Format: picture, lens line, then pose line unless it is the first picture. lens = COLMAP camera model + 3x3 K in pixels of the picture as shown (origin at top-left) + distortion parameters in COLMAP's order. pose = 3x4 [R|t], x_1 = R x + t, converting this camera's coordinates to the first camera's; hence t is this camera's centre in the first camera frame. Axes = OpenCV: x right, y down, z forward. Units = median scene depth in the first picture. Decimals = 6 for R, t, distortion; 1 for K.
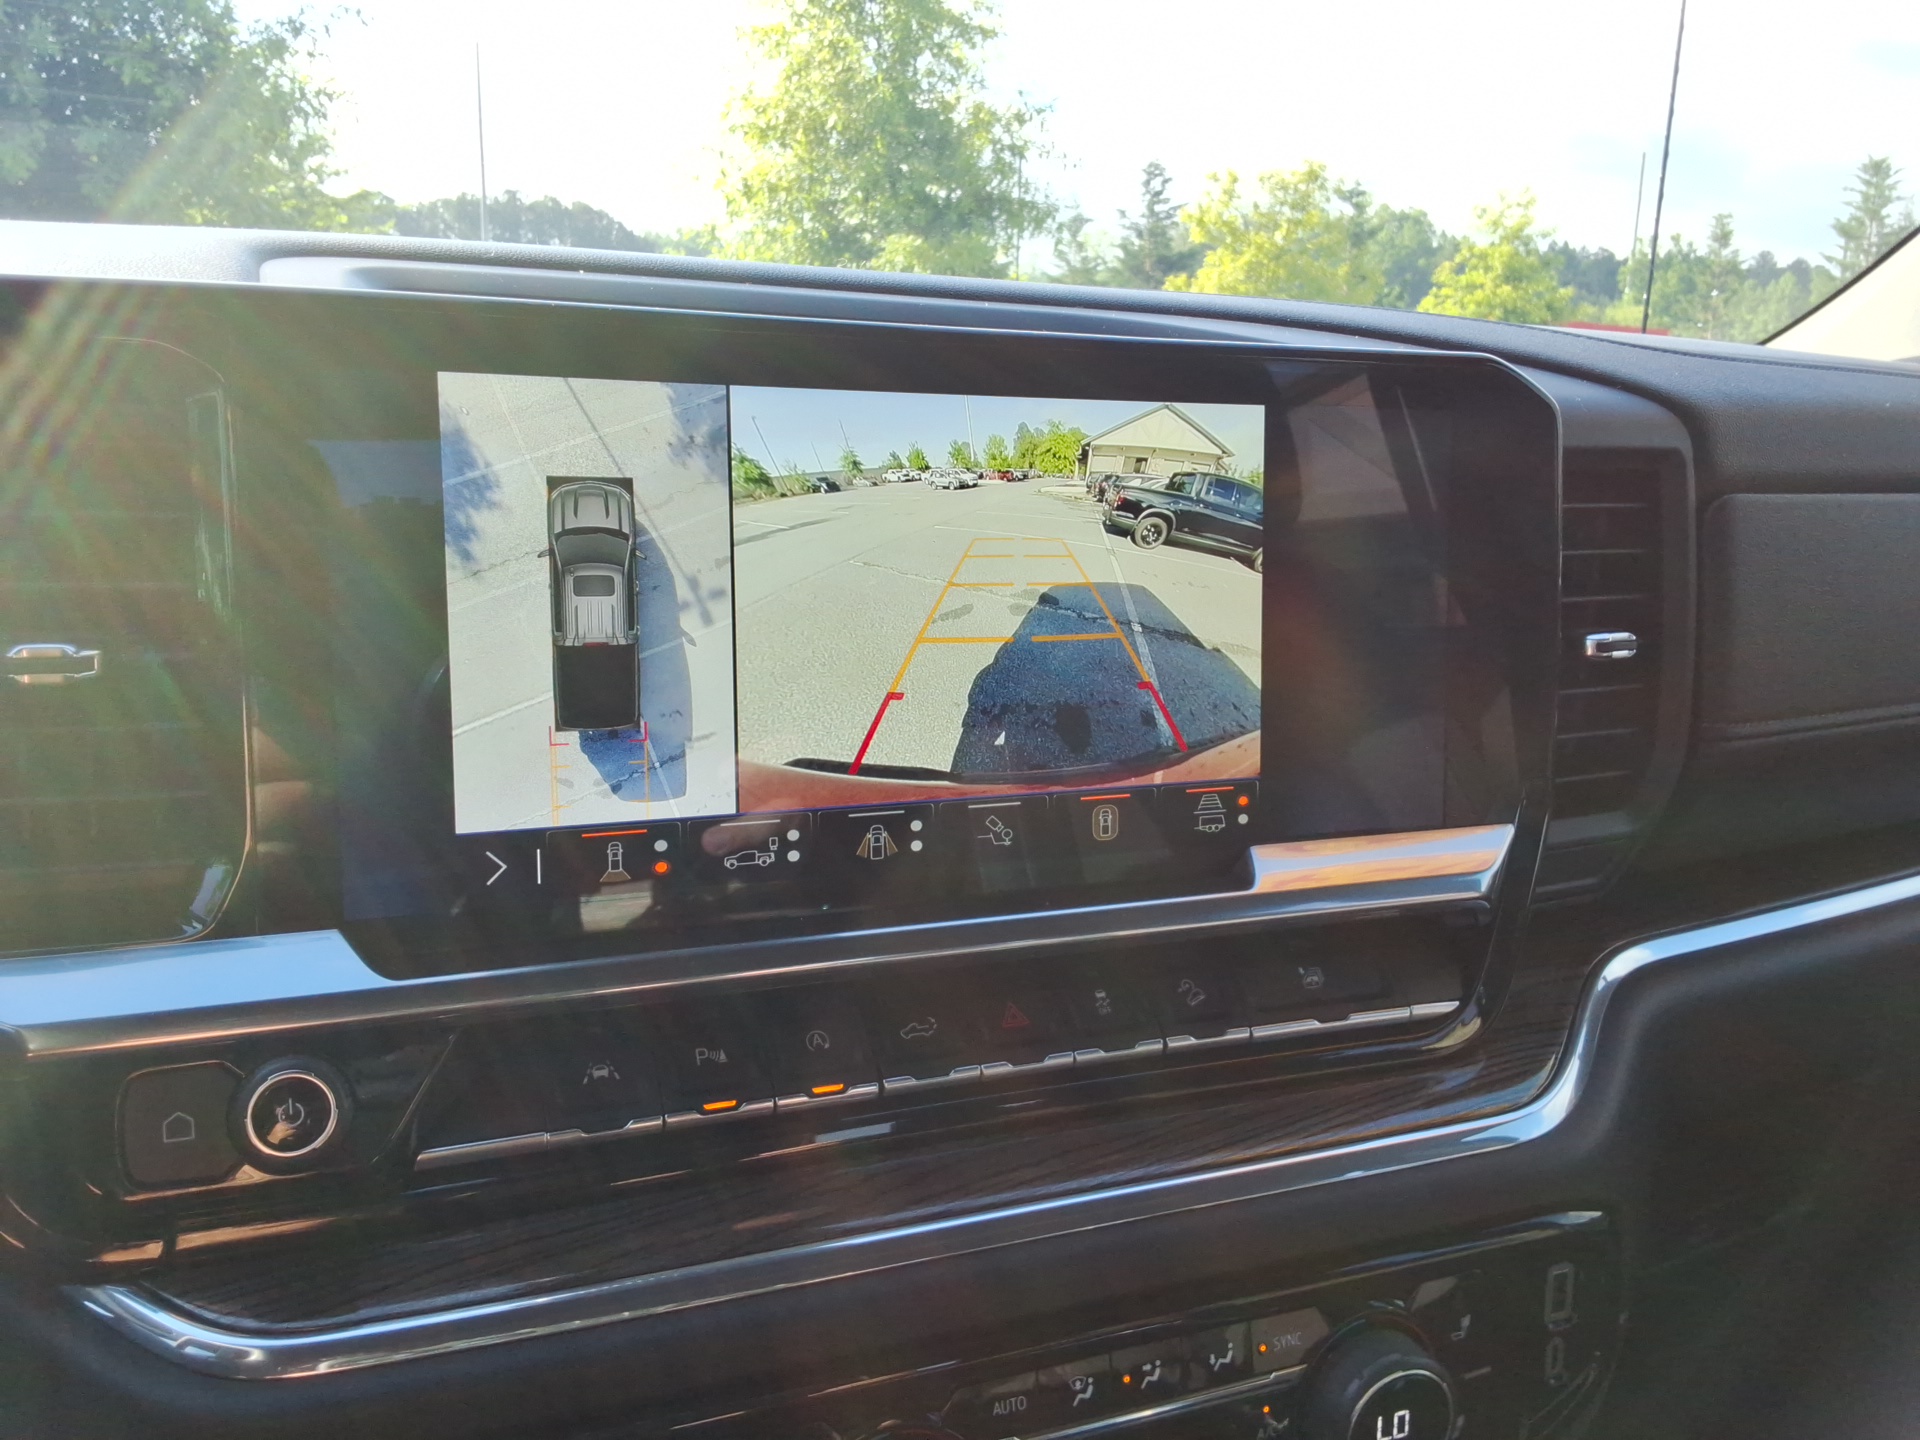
lens RADIAL K [[1556.9, 0, 979.4], [0, 1556.9, 696.7], [0, 0, 1]] dist [0.141000, -0.250893]
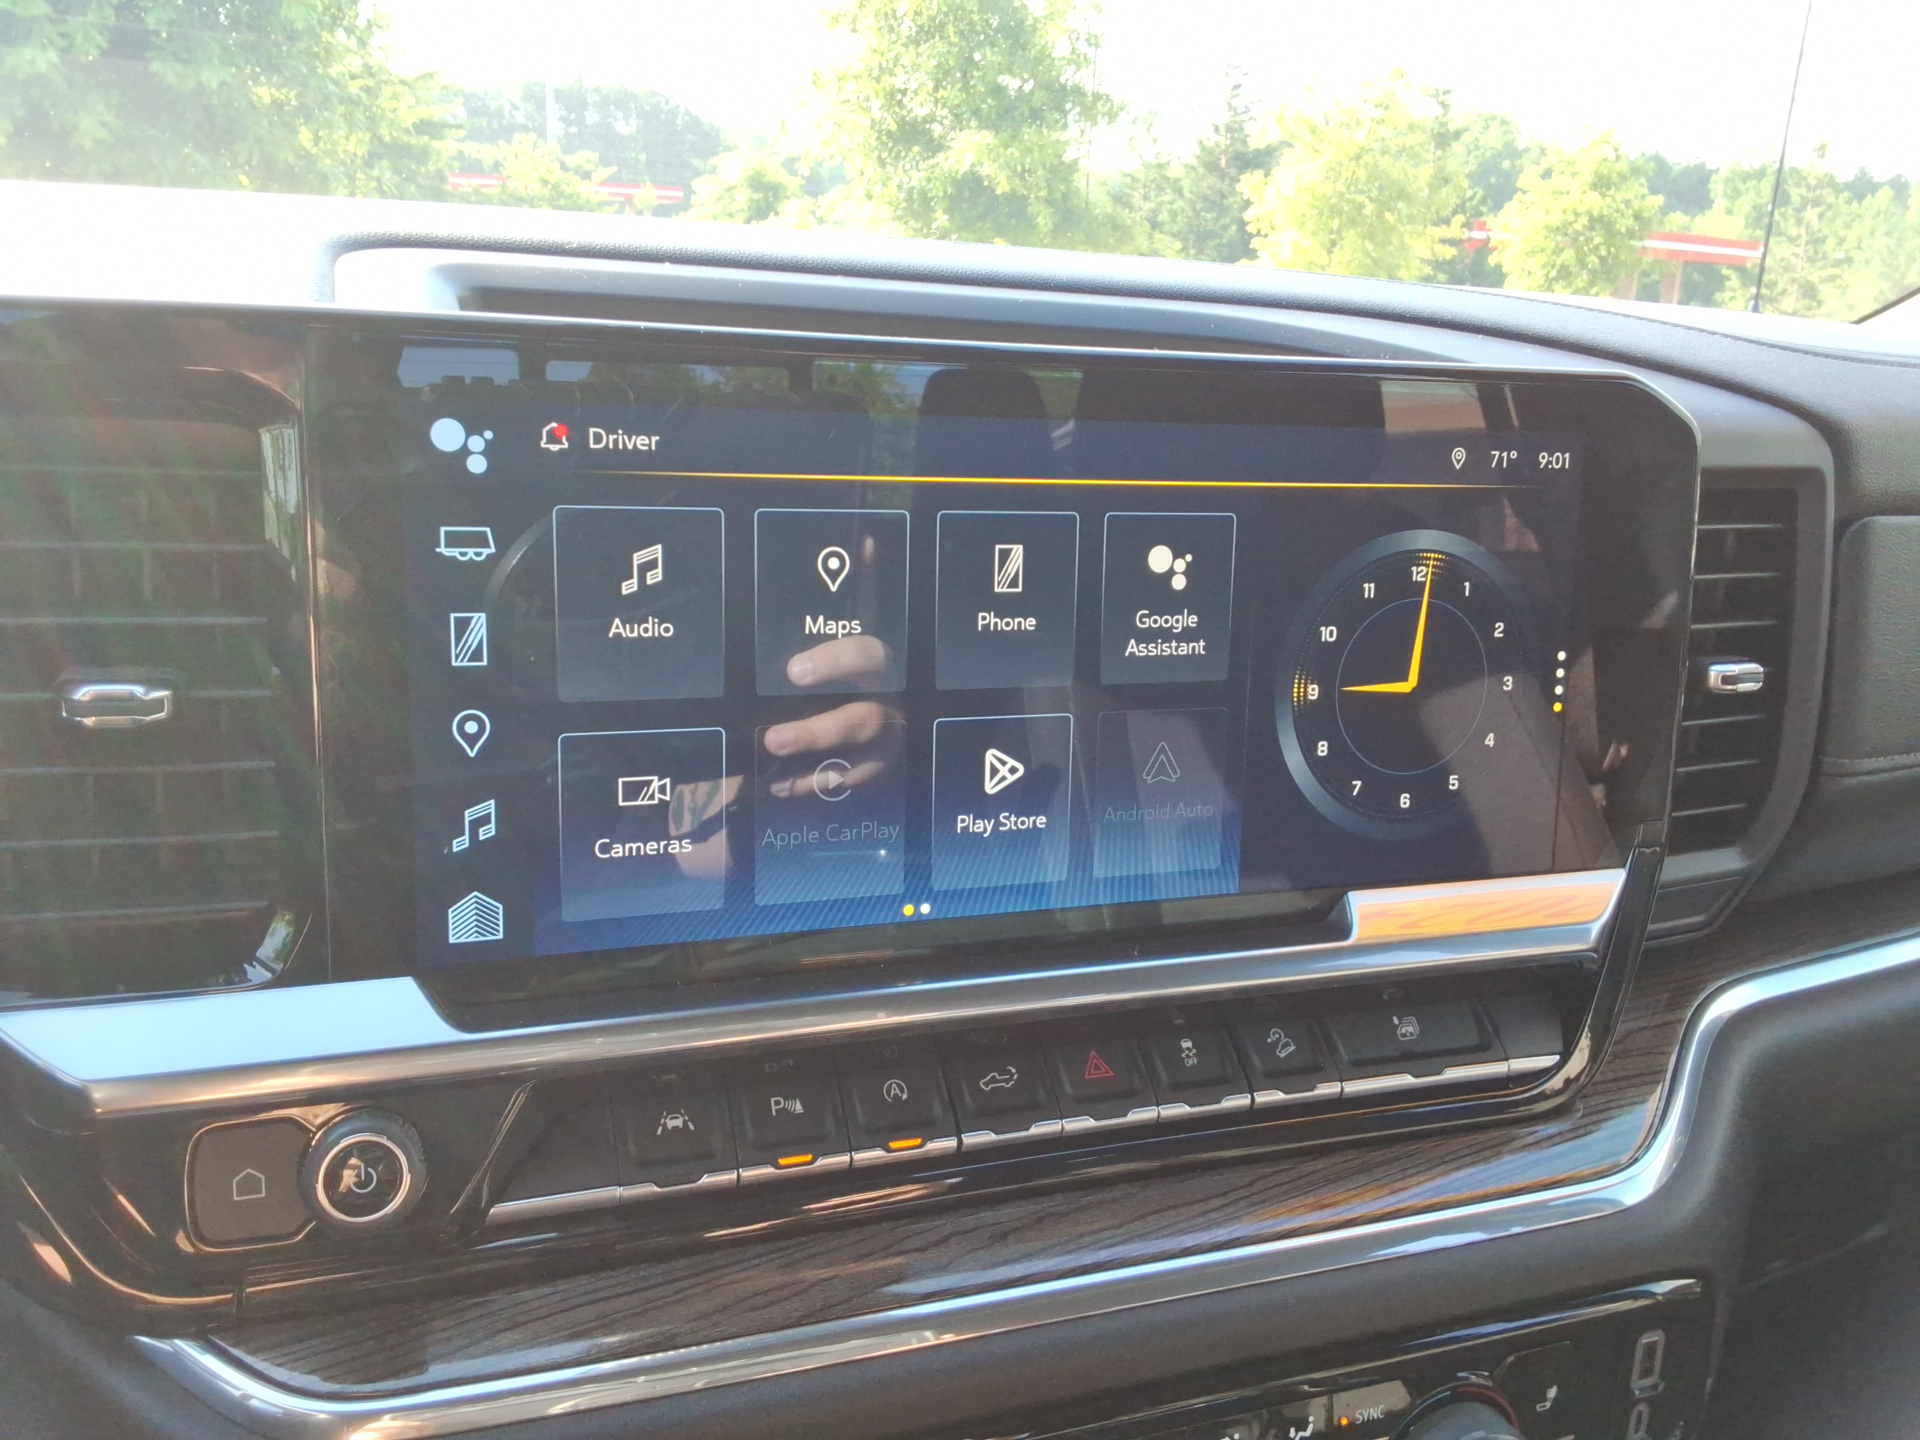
lens RADIAL K [[1556.9, 0, 979.4], [0, 1556.9, 696.7], [0, 0, 1]] dist [0.141000, -0.250893]
pose [[0.998898, 0.033437, -0.032944, -0.023272], [-0.031346, 0.997580, 0.062058, -0.072503], [0.034940, -0.060957, 0.997529, 0.041486]]
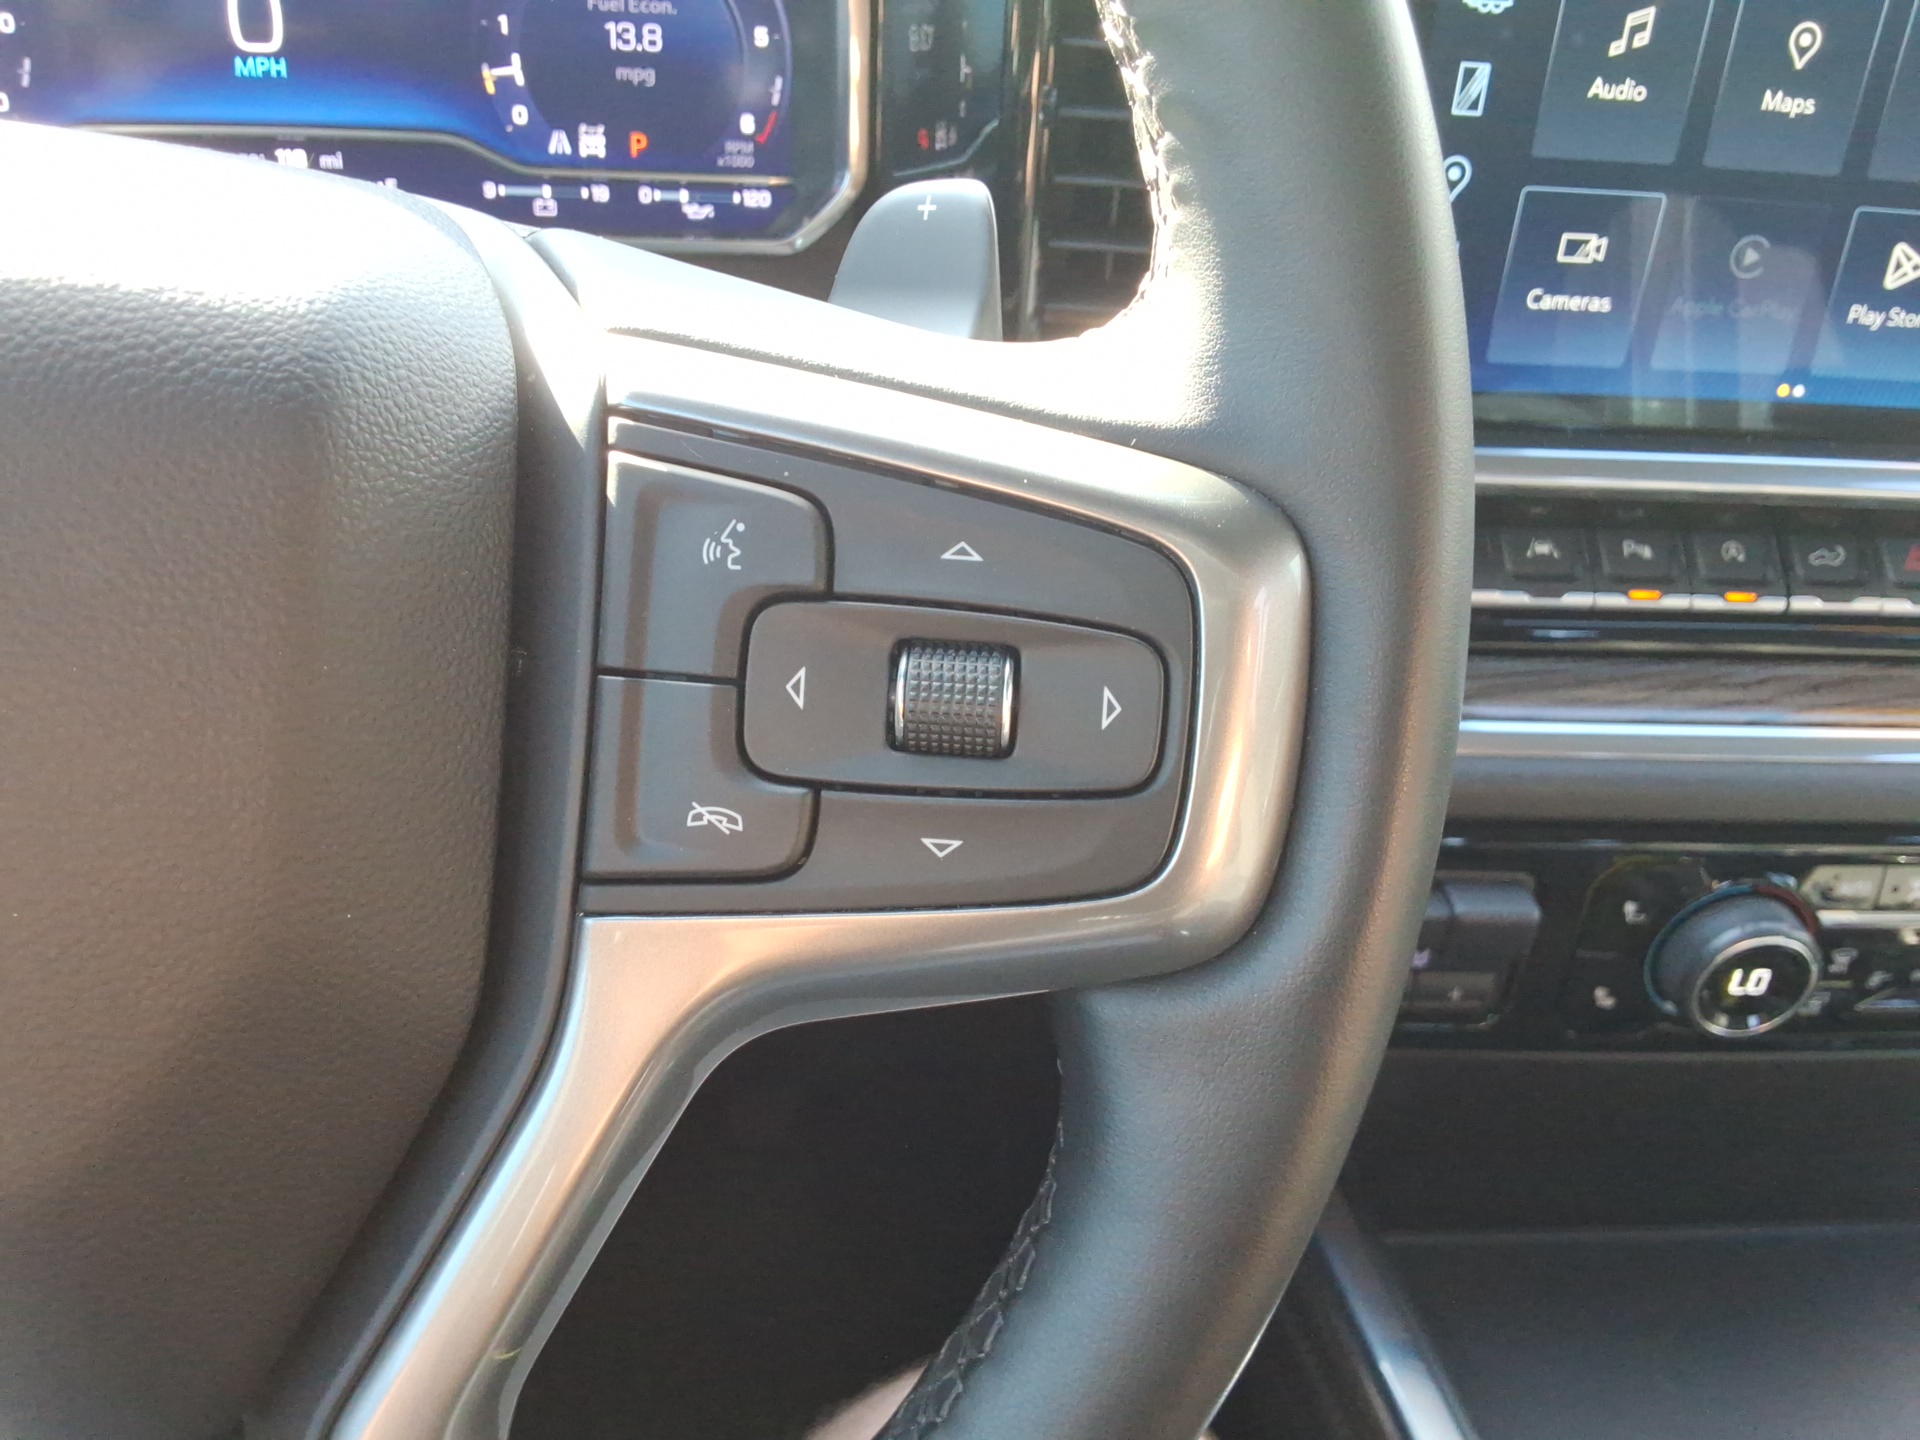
lens RADIAL K [[1556.9, 0, 979.4], [0, 1556.9, 696.7], [0, 0, 1]] dist [0.141000, -0.250893]
pose [[0.950432, 0.196554, -0.240925, -0.265489], [-0.098423, 0.925189, 0.366523, -0.031663], [0.294942, -0.324642, 0.898675, -0.139375]]
